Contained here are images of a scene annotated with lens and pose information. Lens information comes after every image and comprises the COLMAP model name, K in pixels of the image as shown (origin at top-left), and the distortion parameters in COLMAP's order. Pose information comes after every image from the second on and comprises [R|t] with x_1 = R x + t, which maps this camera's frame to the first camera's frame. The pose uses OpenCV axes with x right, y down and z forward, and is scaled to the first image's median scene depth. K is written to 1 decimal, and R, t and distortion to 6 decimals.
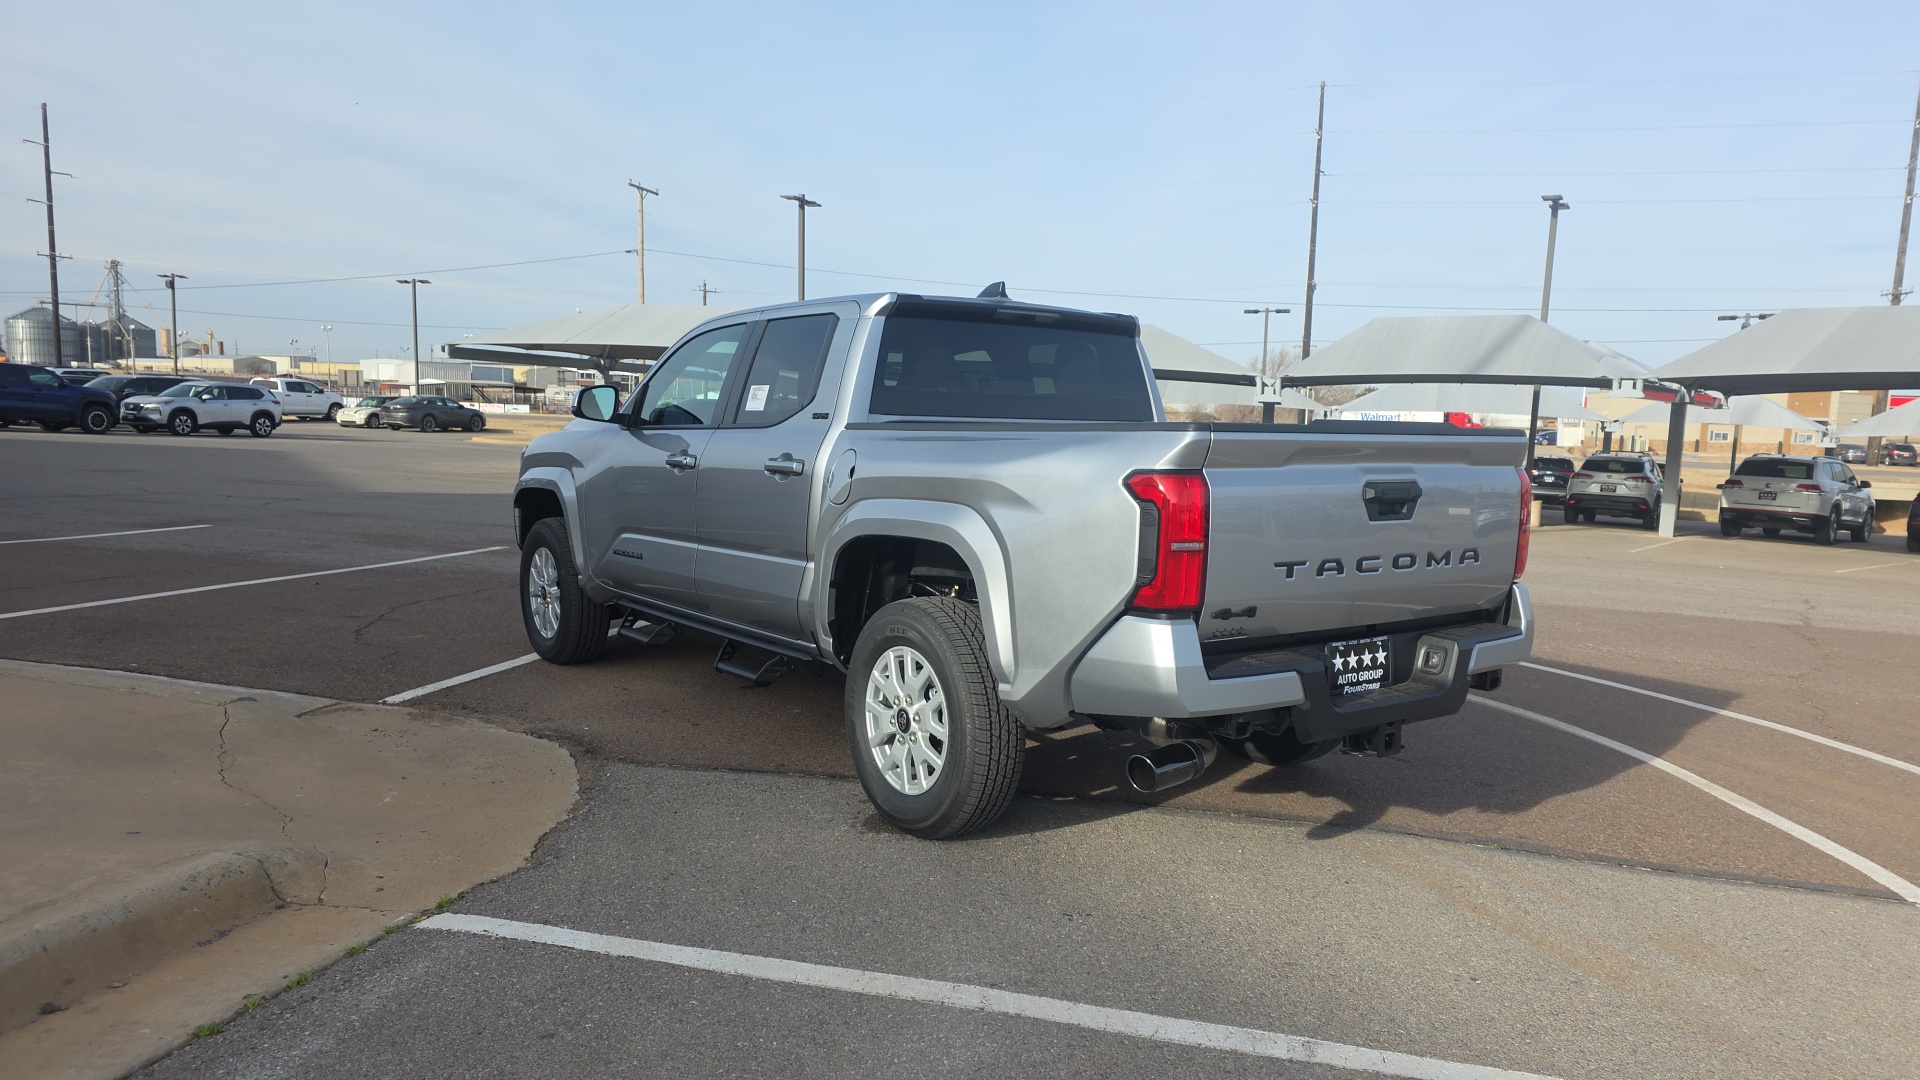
lens RADIAL K [[1207.4, 0, 999.2], [0, 1207.4, 602.5], [0, 0, 1]] dist [0.057848, -0.049612]
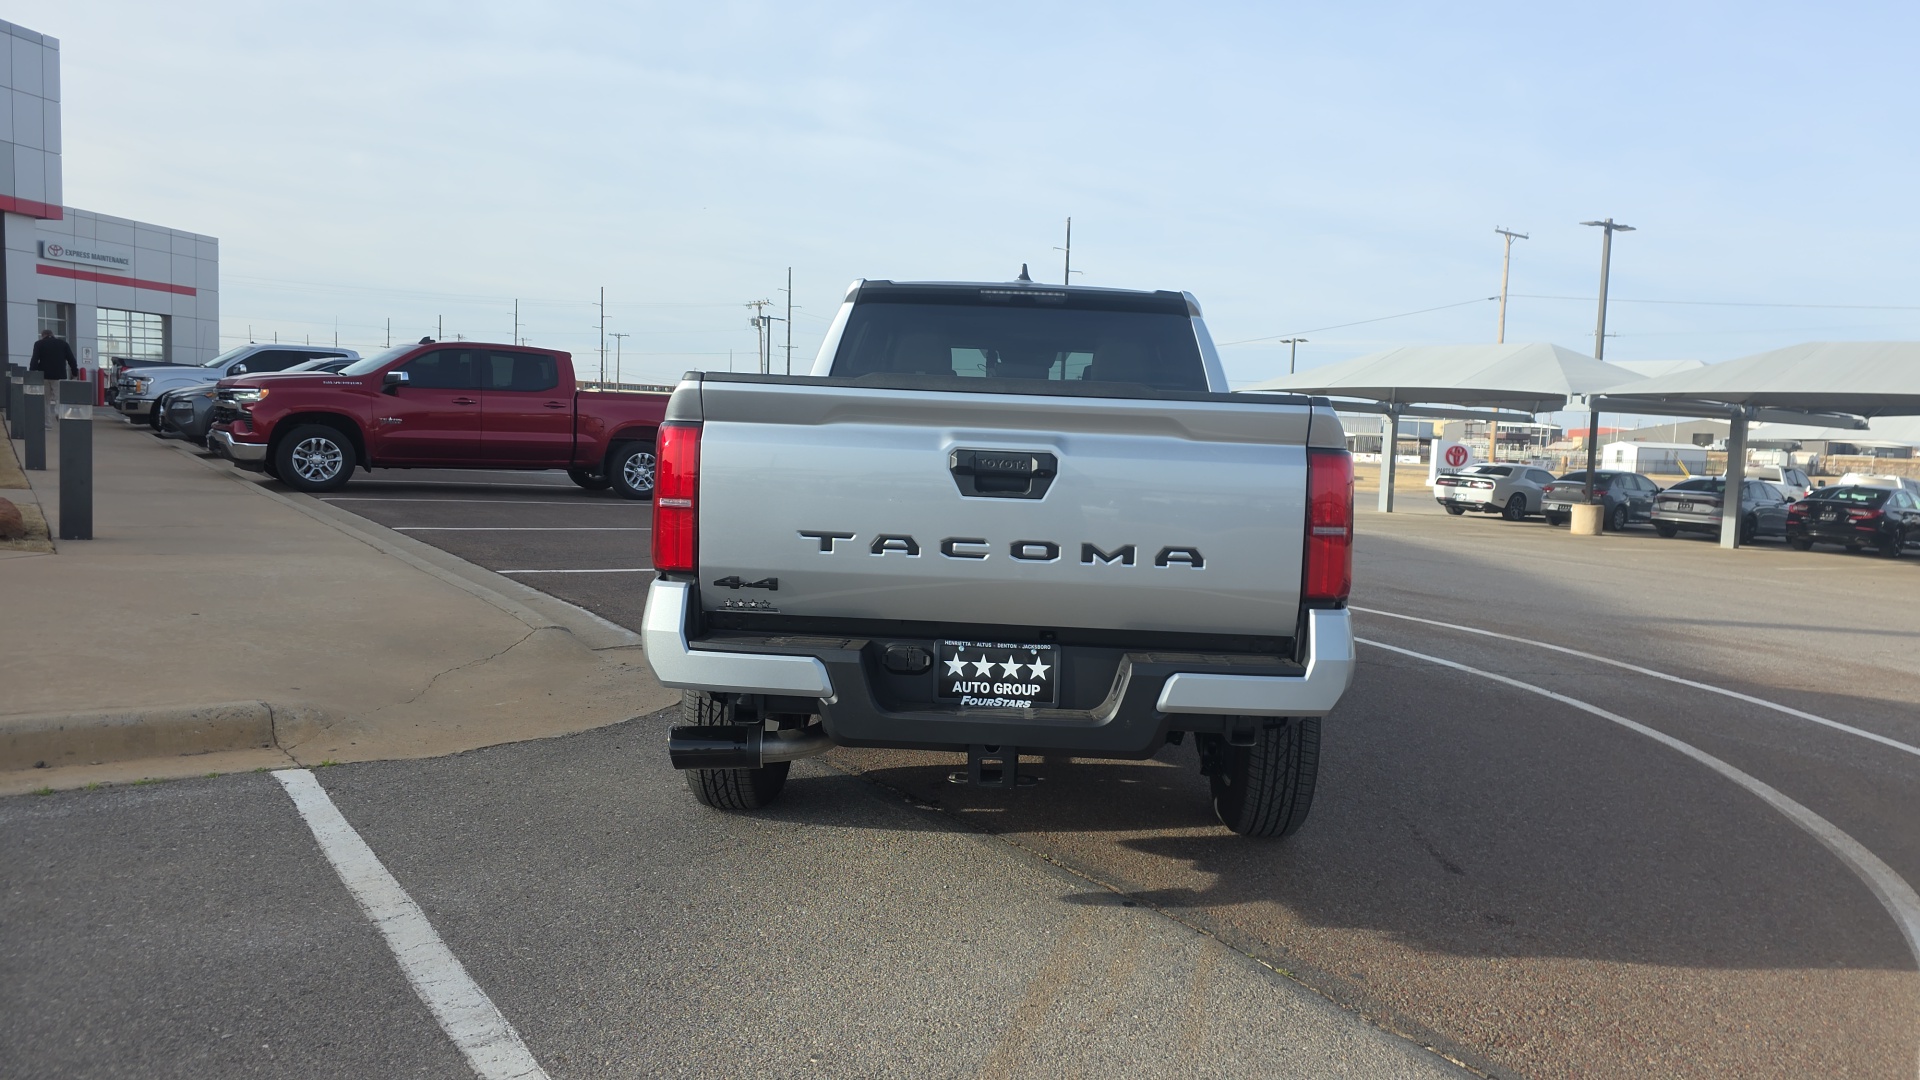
lens RADIAL K [[1211.6, 0, 960.0], [0, 1211.6, 540.0], [0, 0, 1]] dist [0.063021, -0.052735]
pose [[0.796525, 0.057755, -0.601841, 0.754782], [-0.109408, 0.992762, -0.049531, 0.004489], [0.594624, 0.105299, 0.797078, 0.316683]]
